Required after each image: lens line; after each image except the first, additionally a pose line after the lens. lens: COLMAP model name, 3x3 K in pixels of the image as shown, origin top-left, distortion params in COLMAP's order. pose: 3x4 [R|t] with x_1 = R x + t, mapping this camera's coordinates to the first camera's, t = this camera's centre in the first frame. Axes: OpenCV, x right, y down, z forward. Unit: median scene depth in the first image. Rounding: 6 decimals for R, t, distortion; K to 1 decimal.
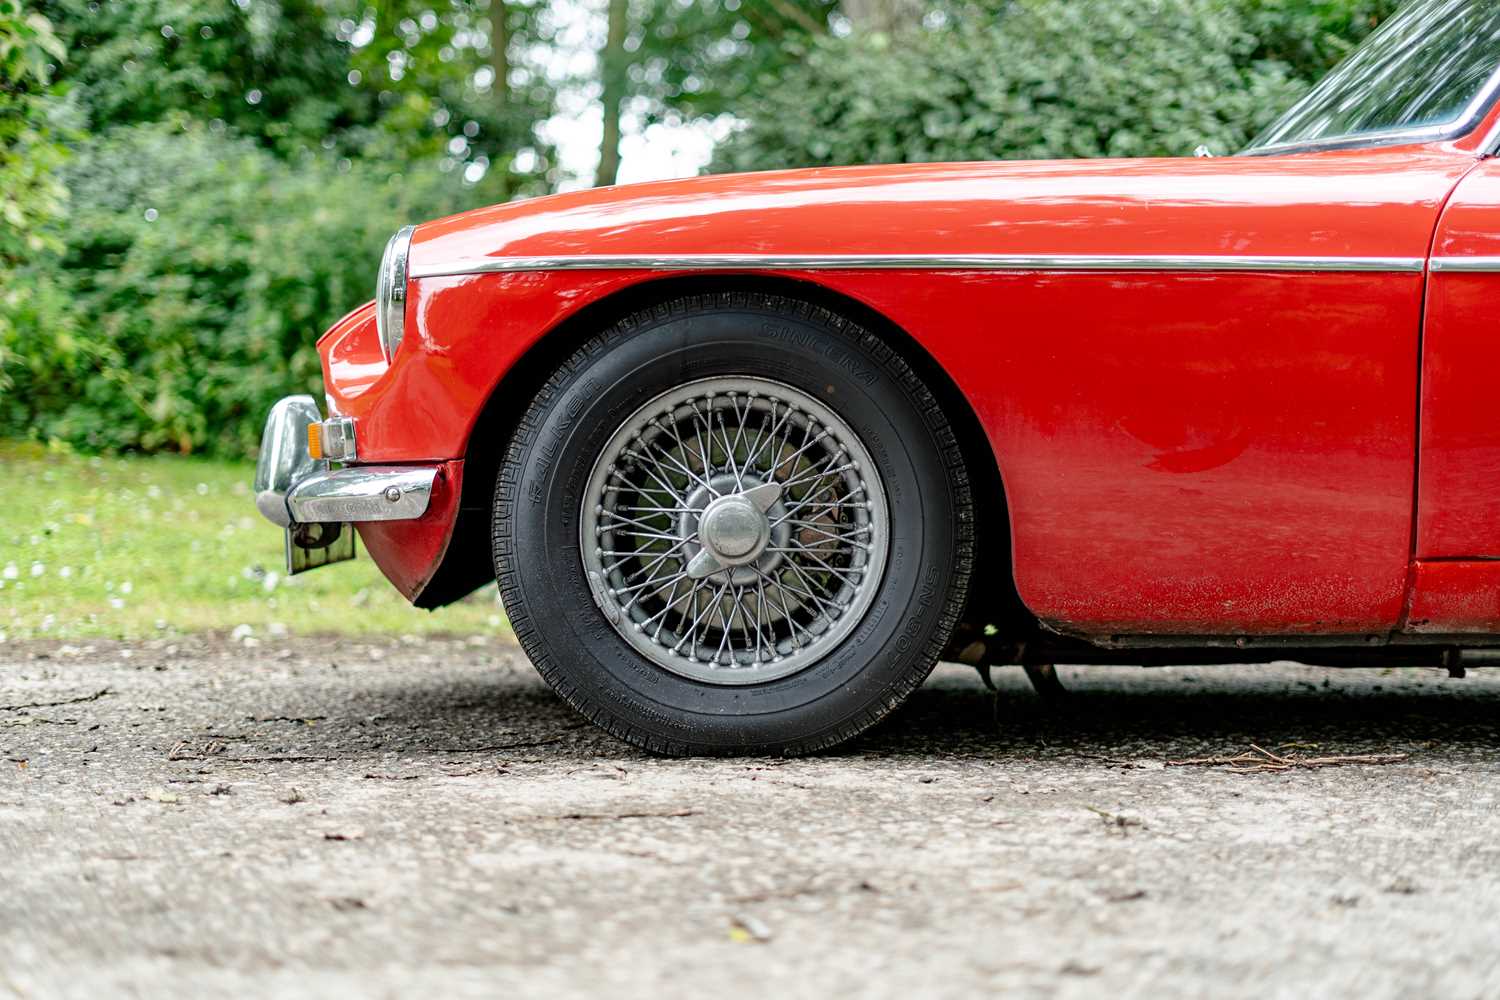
lens RADIAL K [[2155.7, 0, 750.0], [0, 2155.7, 500.0], [0, 0, 1]] dist [-0.003443, -0.013602]
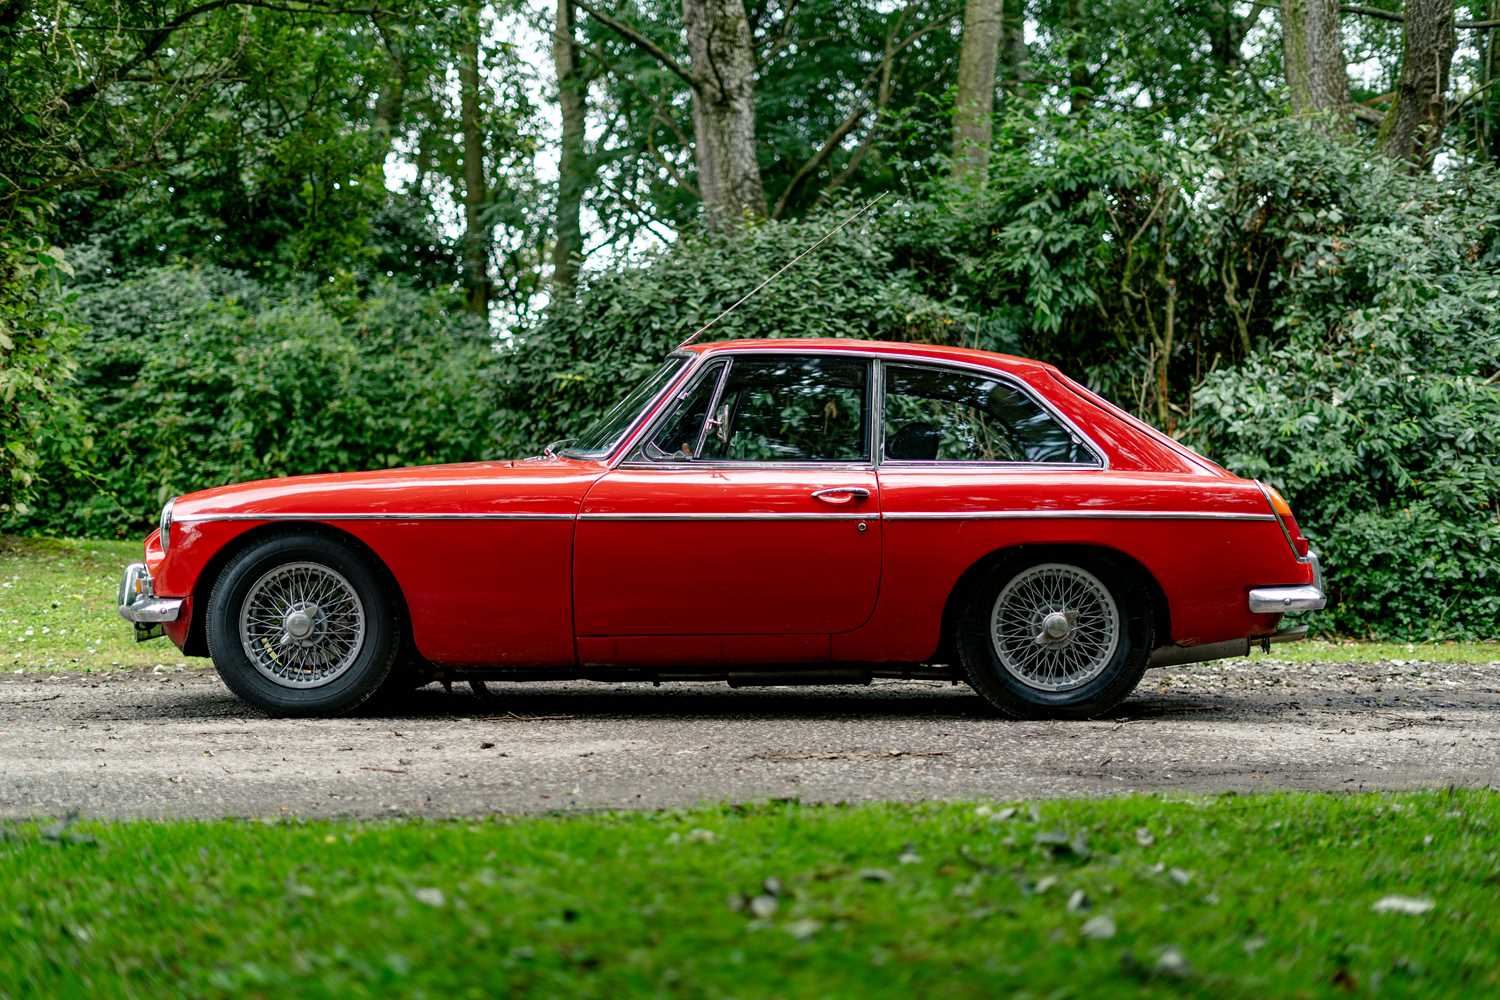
lens RADIAL K [[2155.7, 0, 750.0], [0, 2155.7, 500.0], [0, 0, 1]] dist [-0.003443, -0.013602]
pose [[0.999680, -0.005667, -0.024663, 0.523537], [0.005275, 0.999859, -0.015941, -0.080335], [0.024750, 0.015806, 0.999569, -1.335966]]
